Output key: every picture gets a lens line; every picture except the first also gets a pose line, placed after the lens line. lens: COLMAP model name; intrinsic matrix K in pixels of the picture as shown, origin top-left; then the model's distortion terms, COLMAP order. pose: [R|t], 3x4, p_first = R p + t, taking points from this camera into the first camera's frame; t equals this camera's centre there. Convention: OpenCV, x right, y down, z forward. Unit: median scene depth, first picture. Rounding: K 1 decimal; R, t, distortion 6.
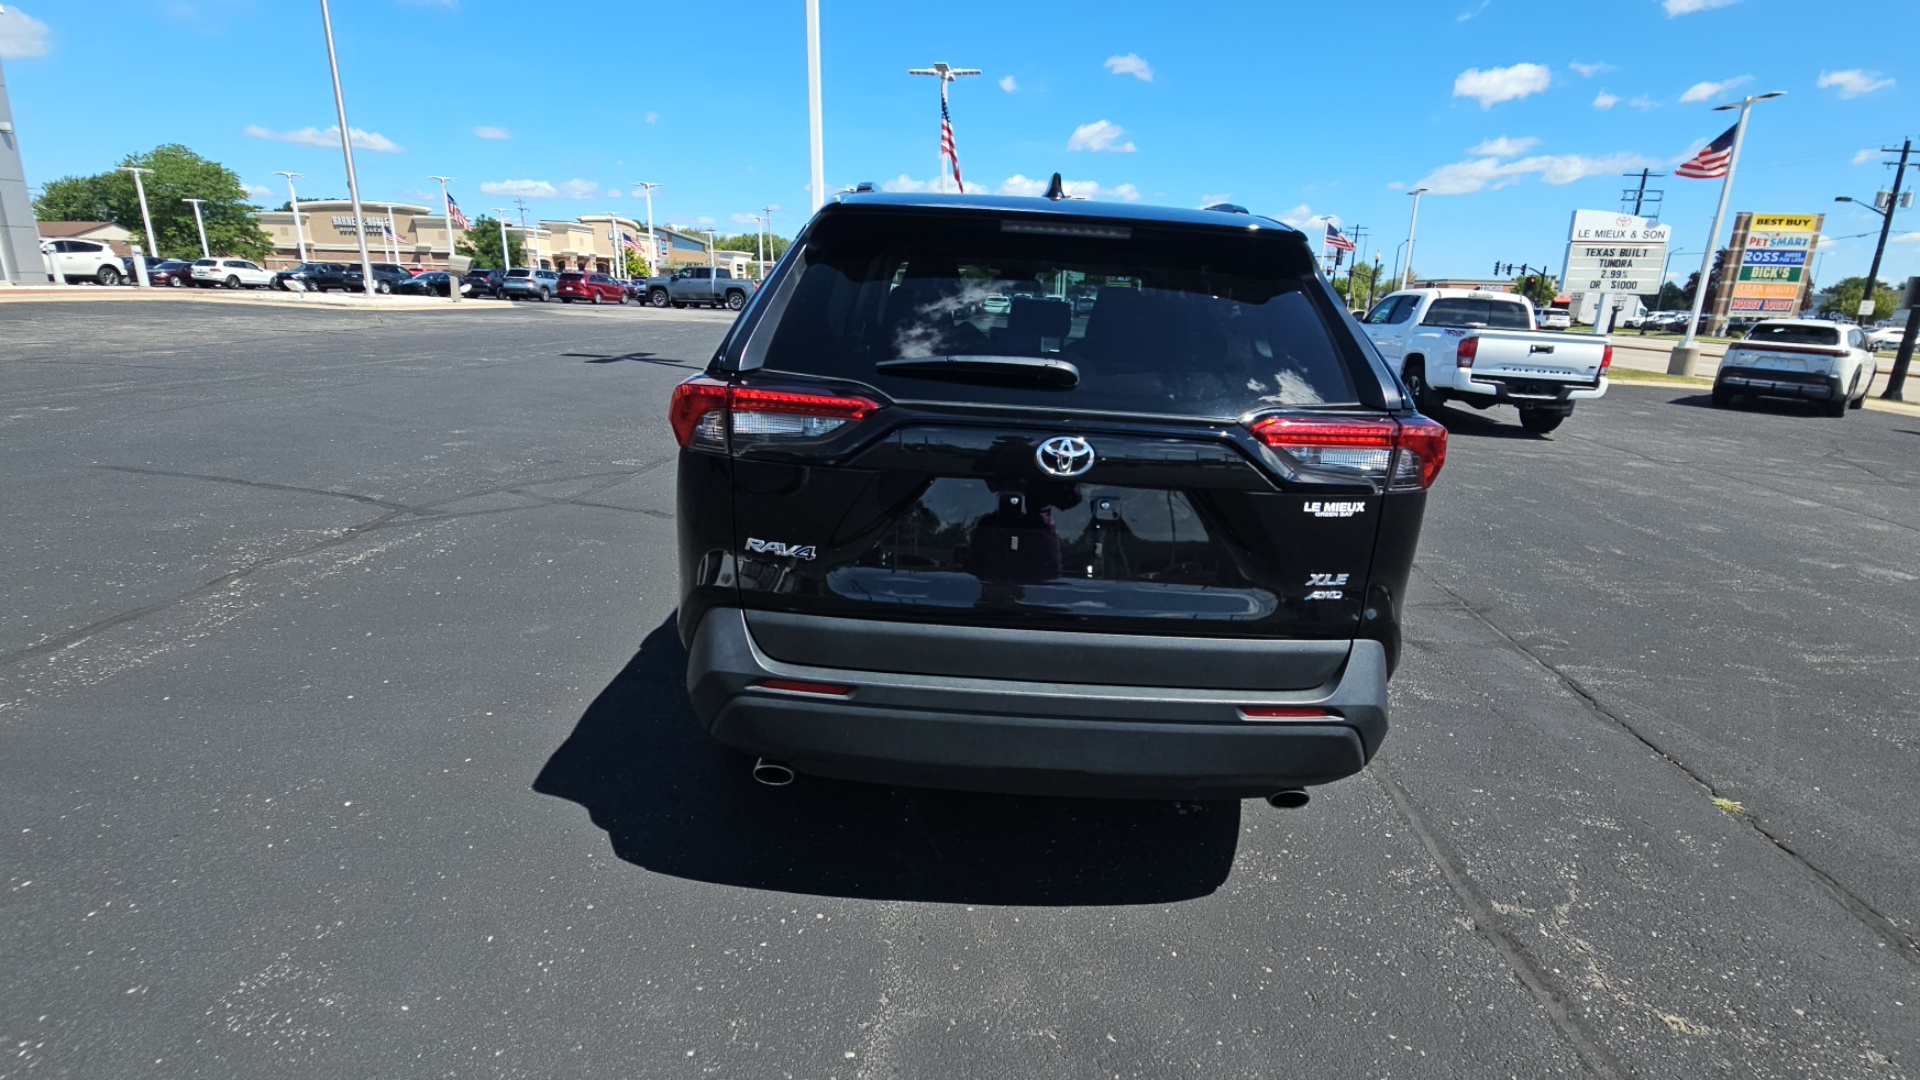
lens RADIAL K [[860.9, 0, 973.3], [0, 860.9, 540.8], [0, 0, 1]] dist [0.002431, -0.001171]
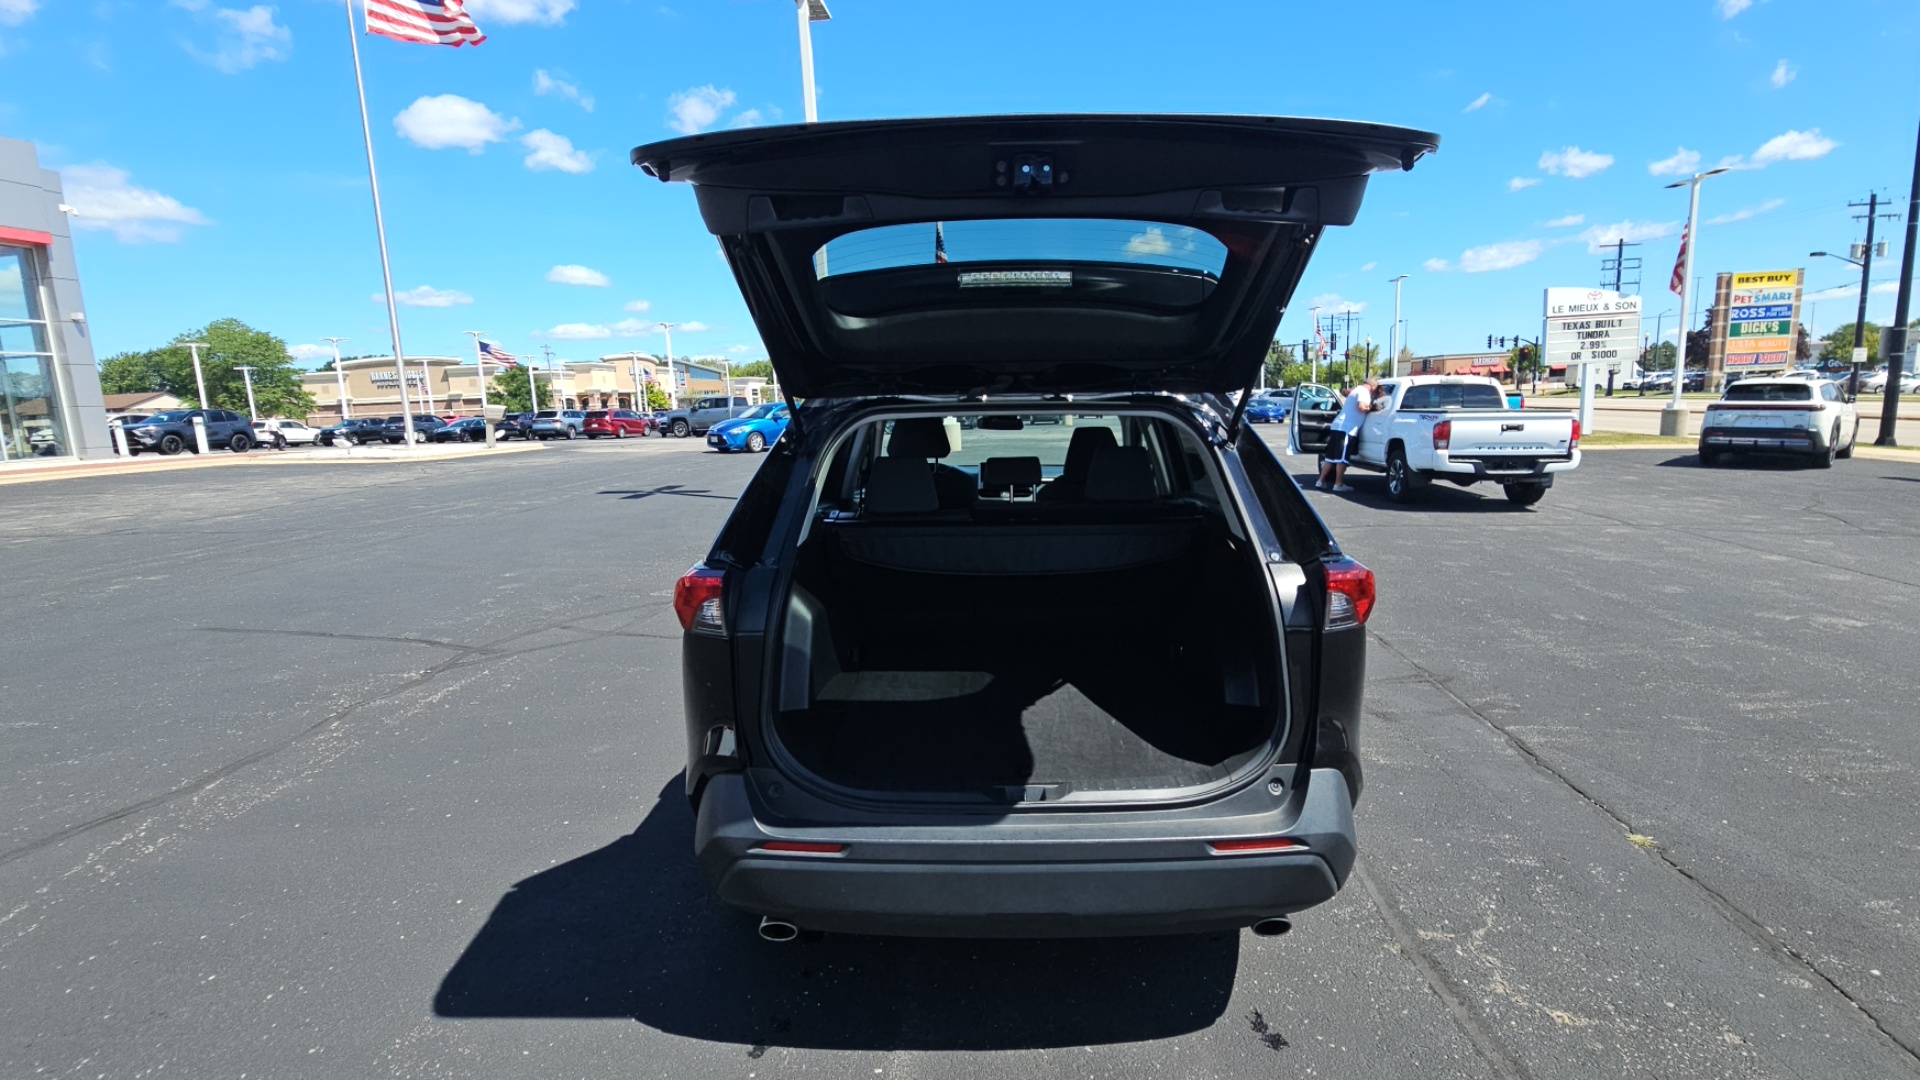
lens RADIAL K [[860.9, 0, 973.3], [0, 860.9, 540.8], [0, 0, 1]] dist [0.002431, -0.001171]
pose [[0.997588, -0.066416, -0.020154, 0.025130], [0.063587, 0.990955, -0.118173, -0.003770], [0.027820, 0.116607, 0.992788, -0.115139]]
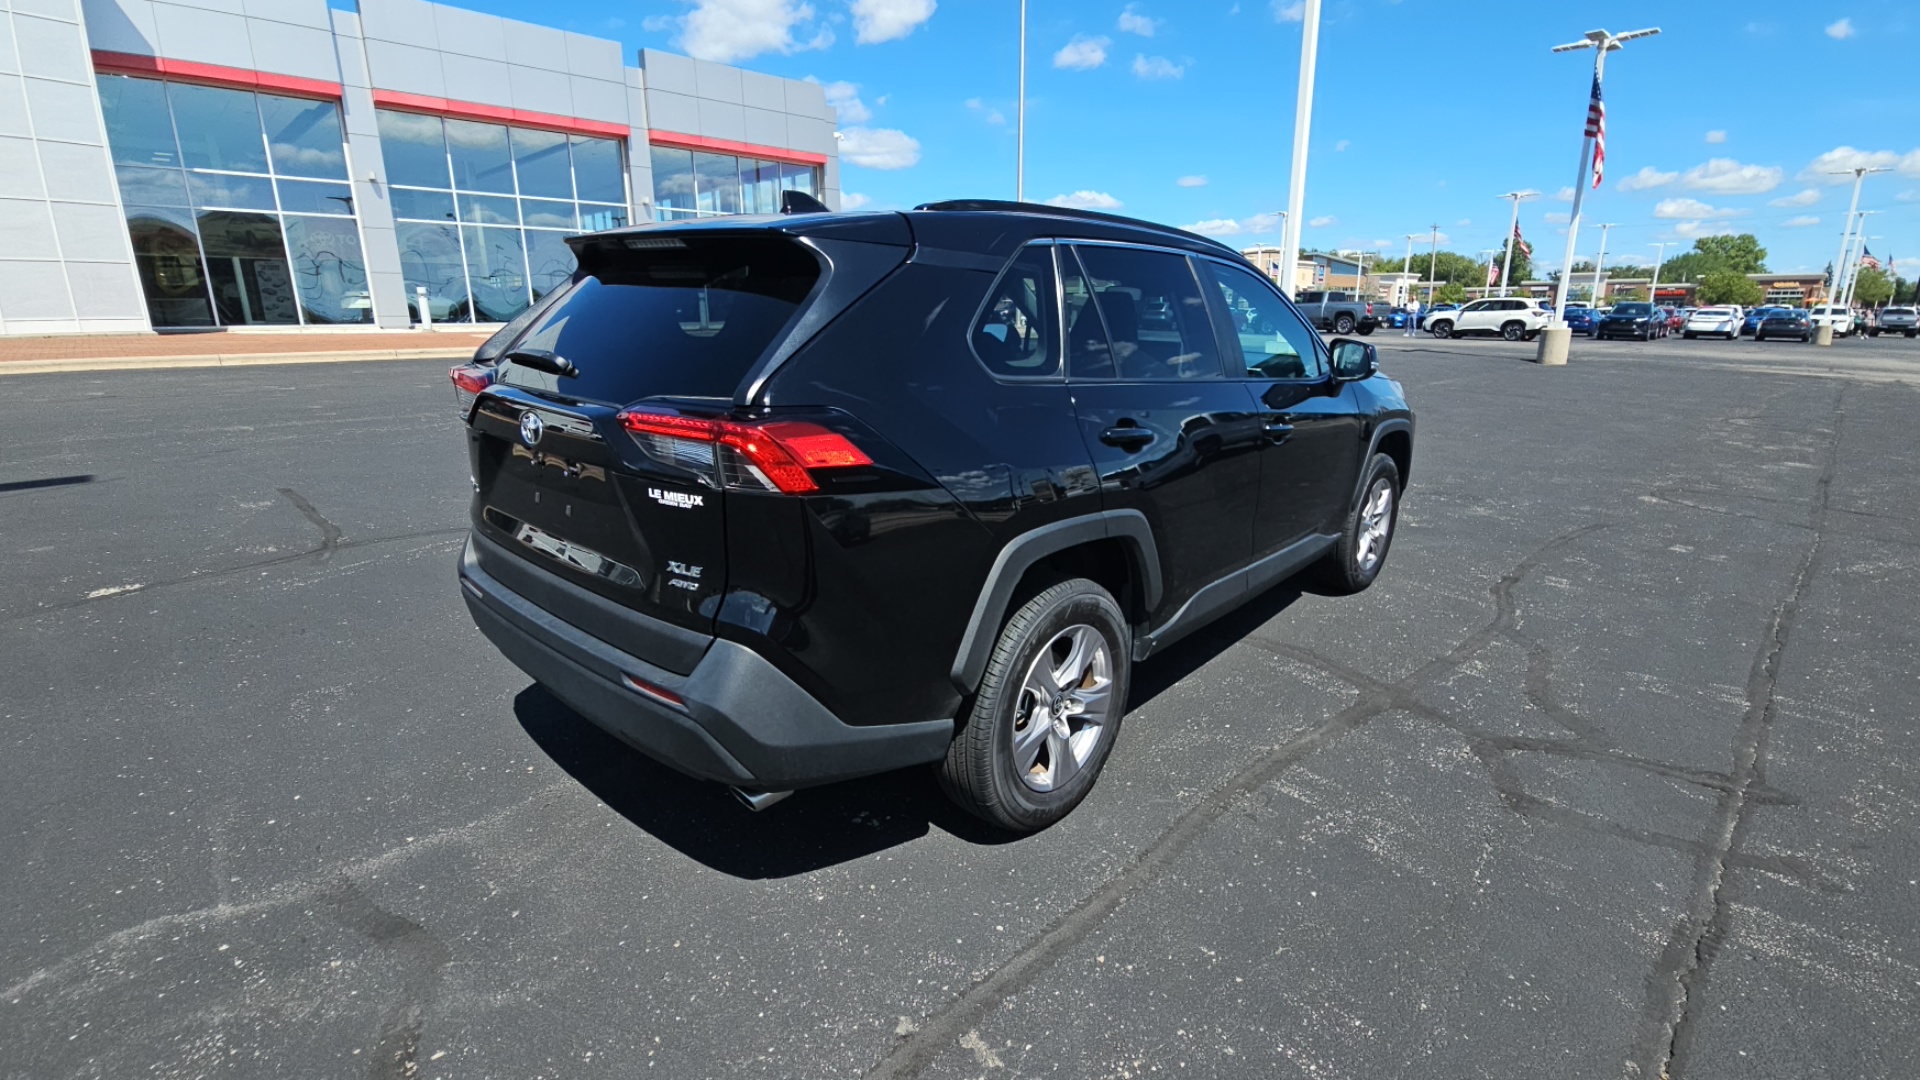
lens RADIAL K [[852.4, 0, 979.8], [0, 852.4, 545.3], [0, 0, 1]] dist [0.015127, -0.010058]
pose [[0.760510, 0.144303, -0.633089, 0.484713], [-0.158179, 0.986793, 0.034909, -0.027016], [0.629765, 0.073592, 0.773291, 0.161815]]
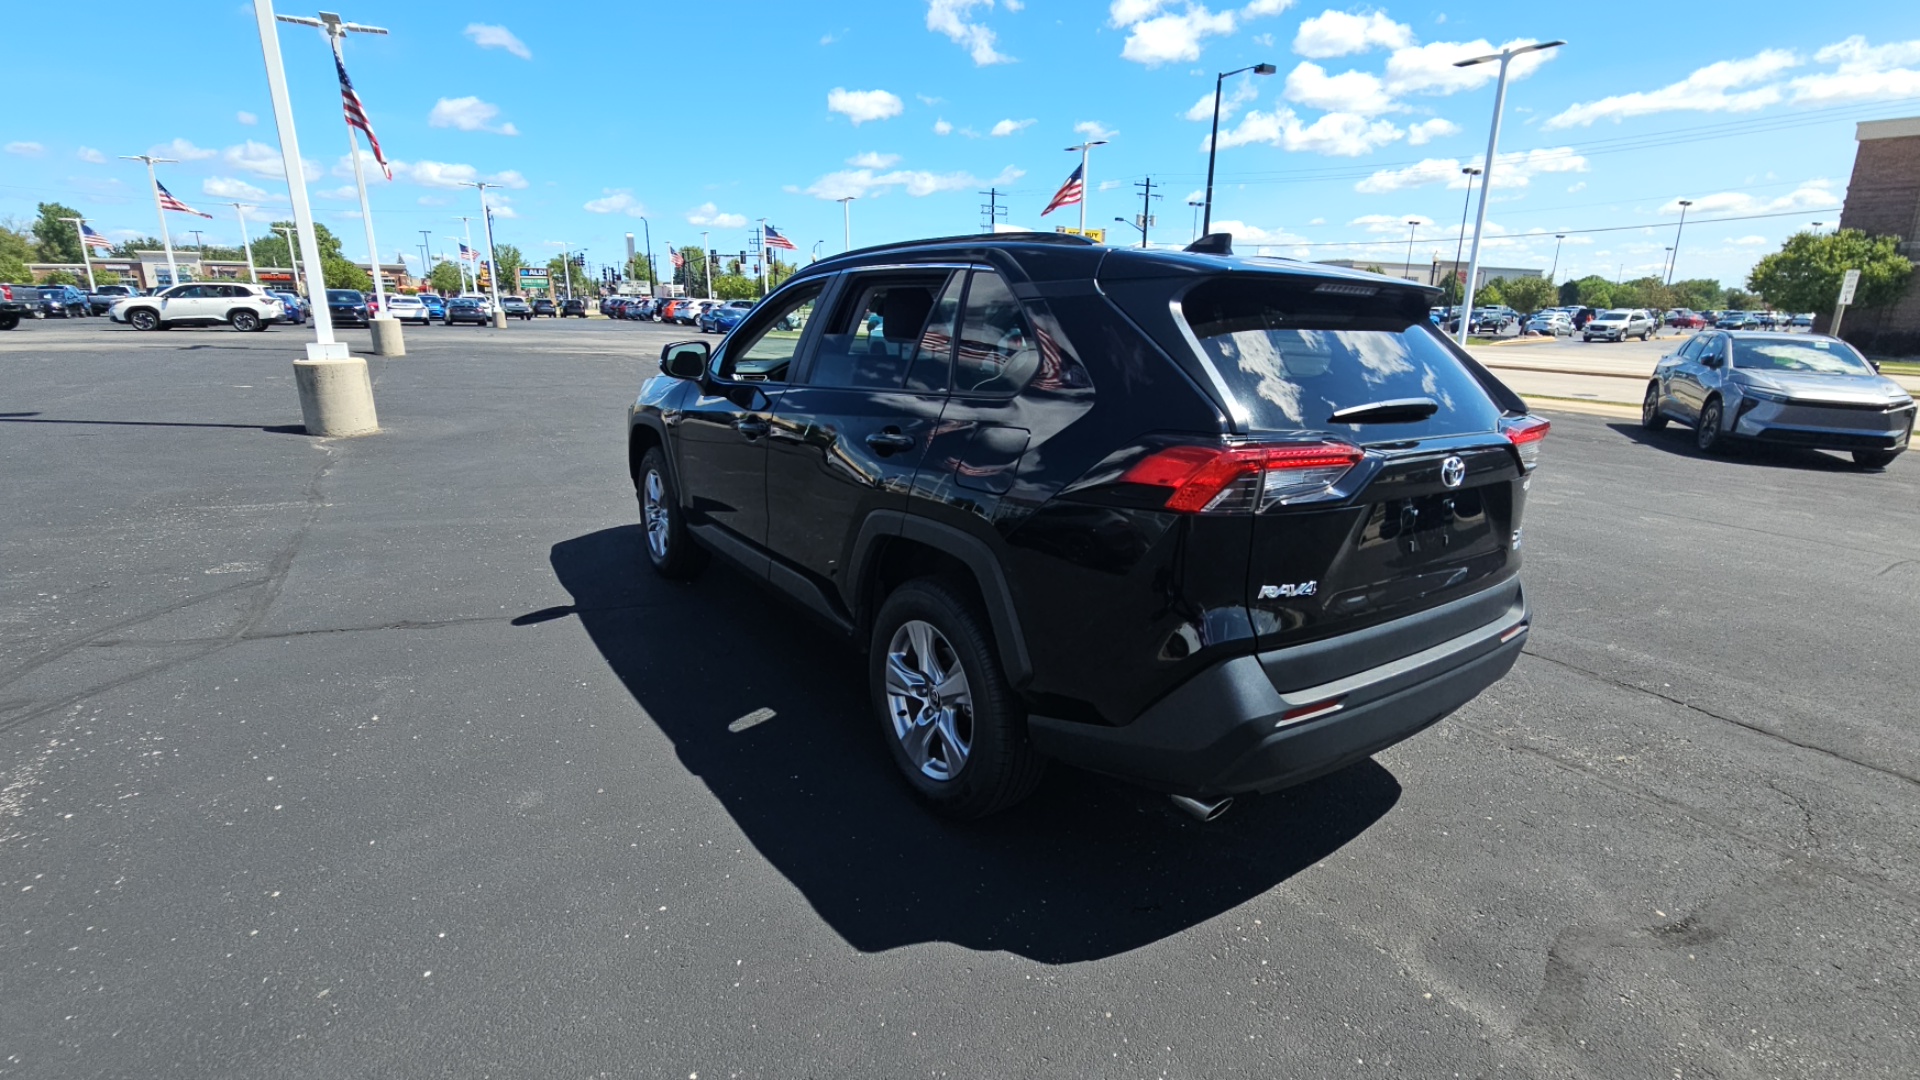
lens RADIAL K [[861.5, 0, 975.8], [0, 861.5, 547.2], [0, 0, 1]] dist [0.011572, -0.008510]
pose [[0.808076, -0.178378, 0.561422, -0.411408], [0.173098, 0.982879, 0.063138, -0.065377], [-0.563072, 0.046161, 0.825118, 0.115814]]
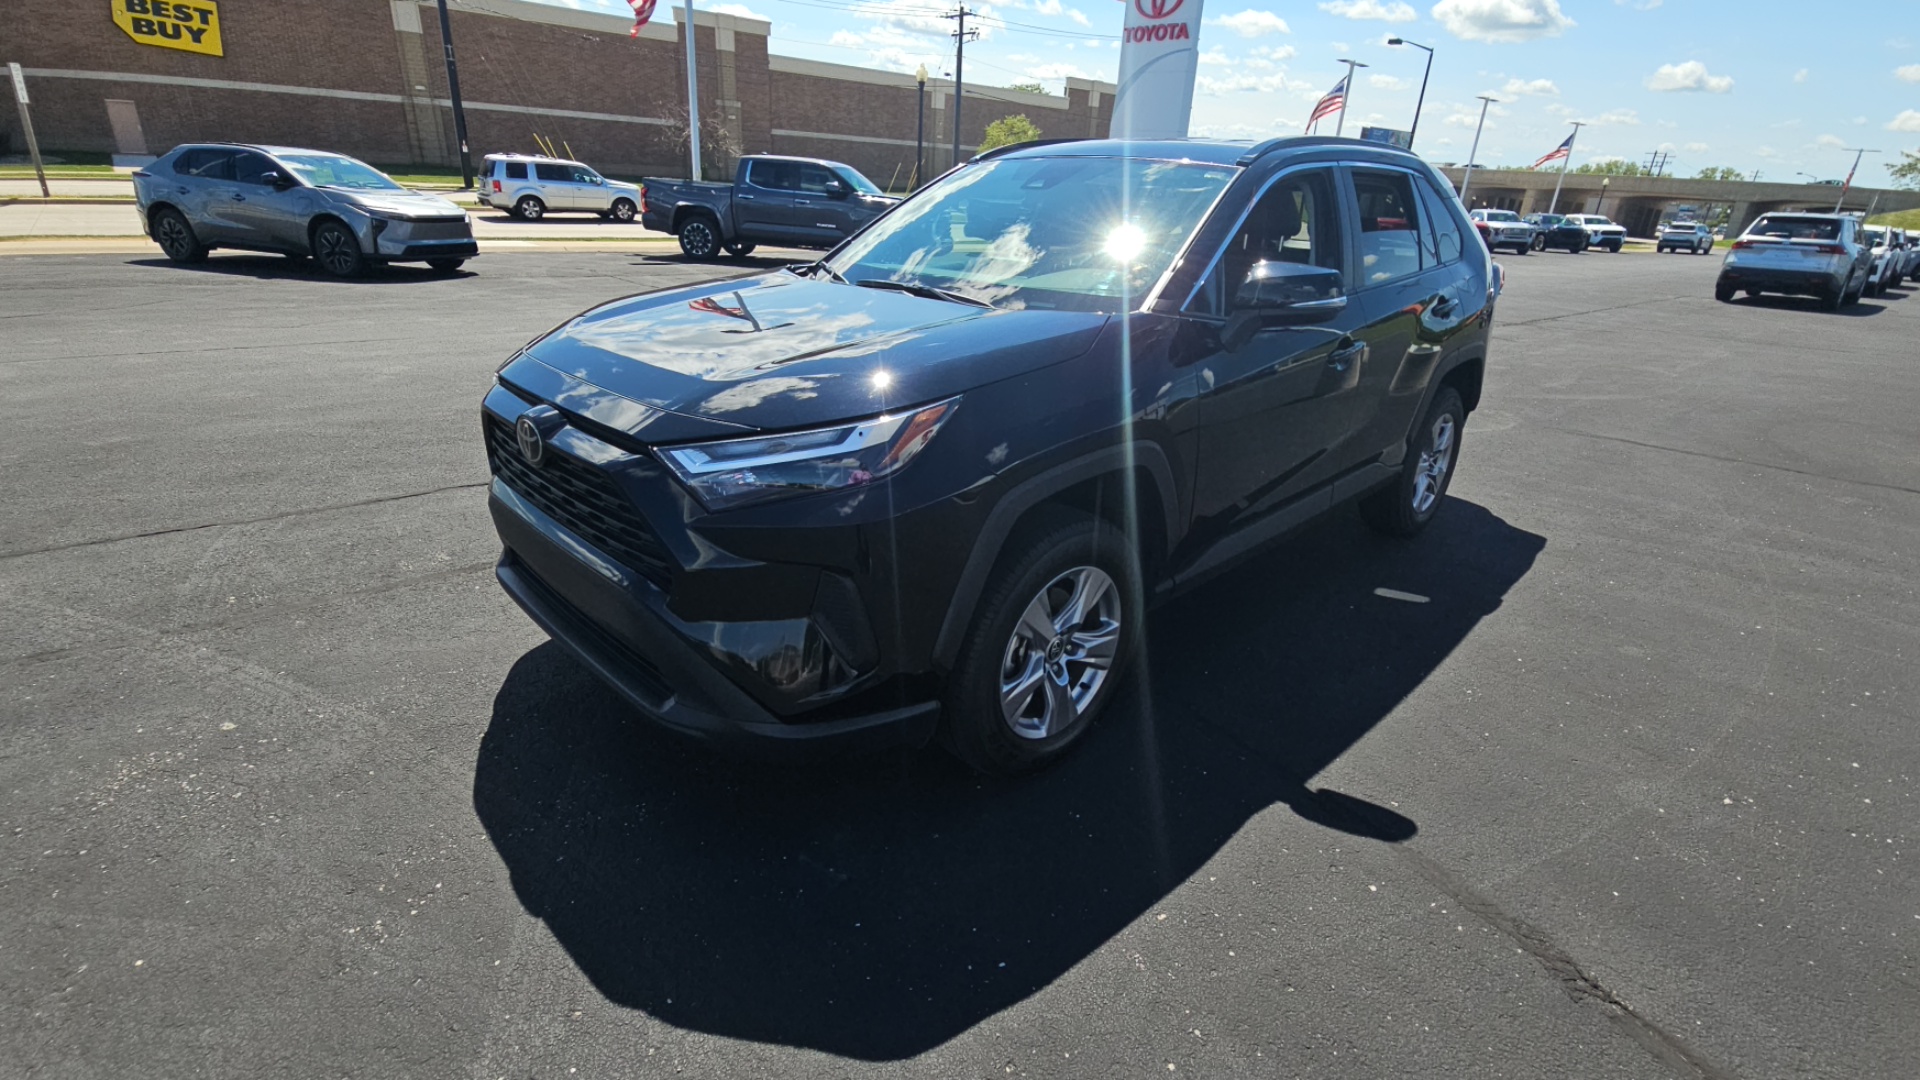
lens RADIAL K [[861.5, 0, 975.8], [0, 861.5, 547.2], [0, 0, 1]] dist [0.011572, -0.008510]
pose [[-0.715593, -0.342275, 0.608912, -0.372612], [0.117095, 0.800607, 0.587637, -0.475814], [-0.688633, 0.491810, -0.532830, 1.544853]]
